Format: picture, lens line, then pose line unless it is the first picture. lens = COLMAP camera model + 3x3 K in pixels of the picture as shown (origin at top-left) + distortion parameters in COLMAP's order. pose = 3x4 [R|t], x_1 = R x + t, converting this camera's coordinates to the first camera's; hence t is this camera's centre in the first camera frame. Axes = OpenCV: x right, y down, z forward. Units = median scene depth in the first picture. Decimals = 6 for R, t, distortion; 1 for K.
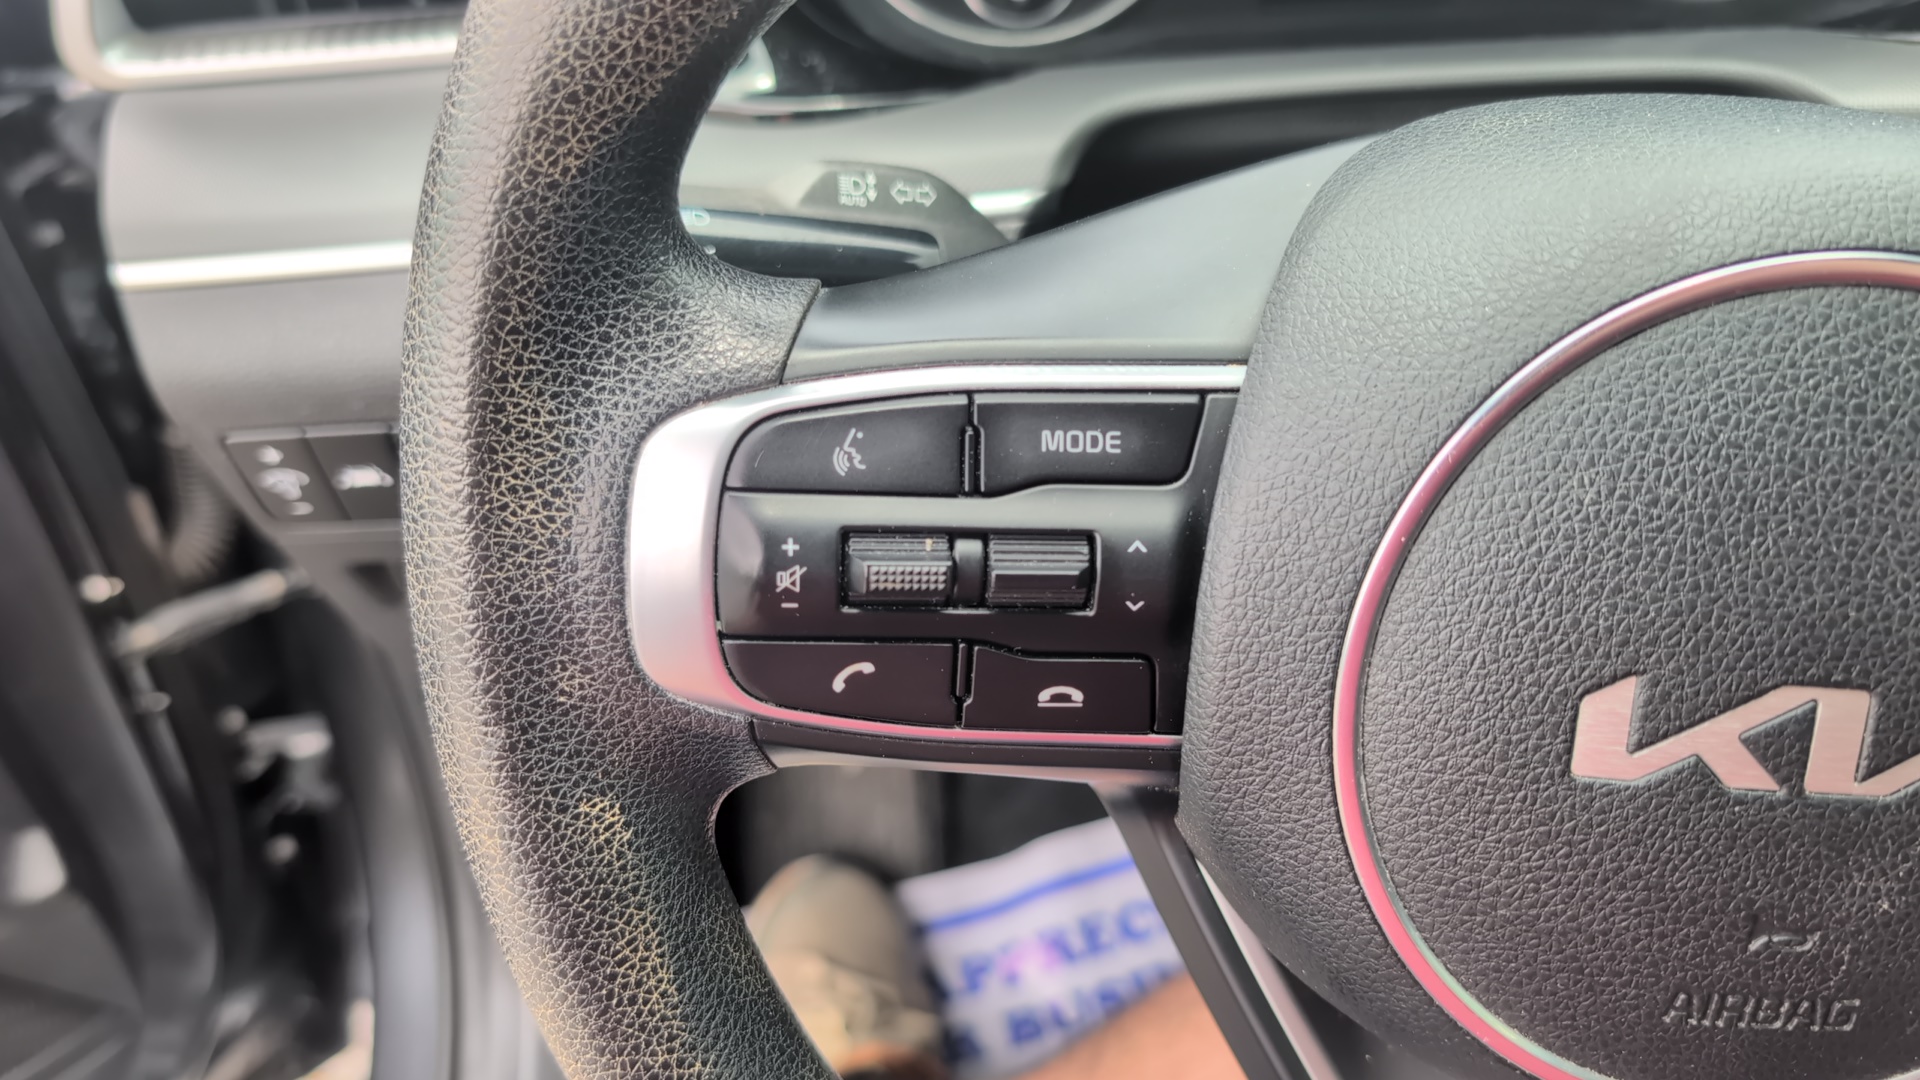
lens RADIAL K [[1596.9, 0, 968.6], [0, 1596.9, 526.5], [0, 0, 1]] dist [0.078172, -0.162287]
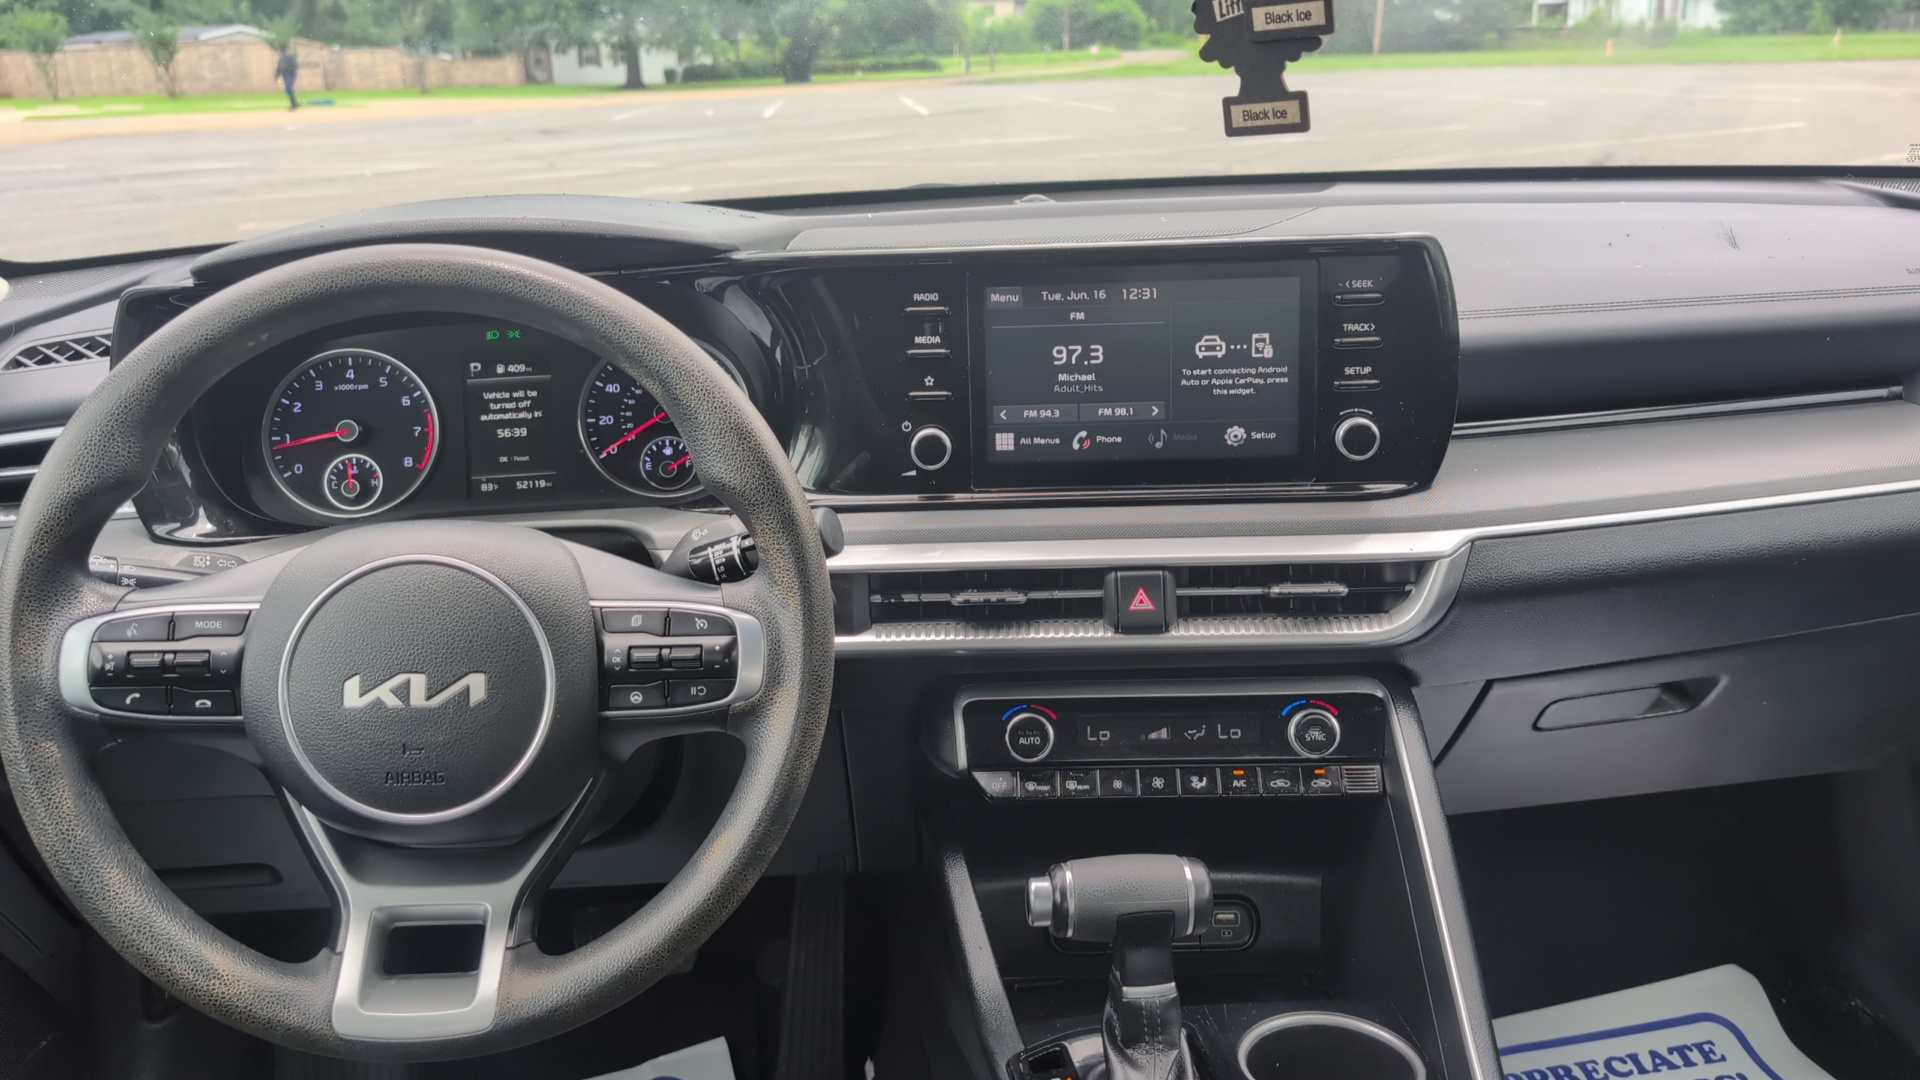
lens RADIAL K [[1596.9, 0, 968.6], [0, 1596.9, 526.5], [0, 0, 1]] dist [0.078172, -0.162287]
pose [[0.987797, -0.050691, 0.147266, 1.188660], [0.087689, 0.962453, -0.256895, 0.776577], [-0.128715, 0.266674, 0.955153, -2.555708]]
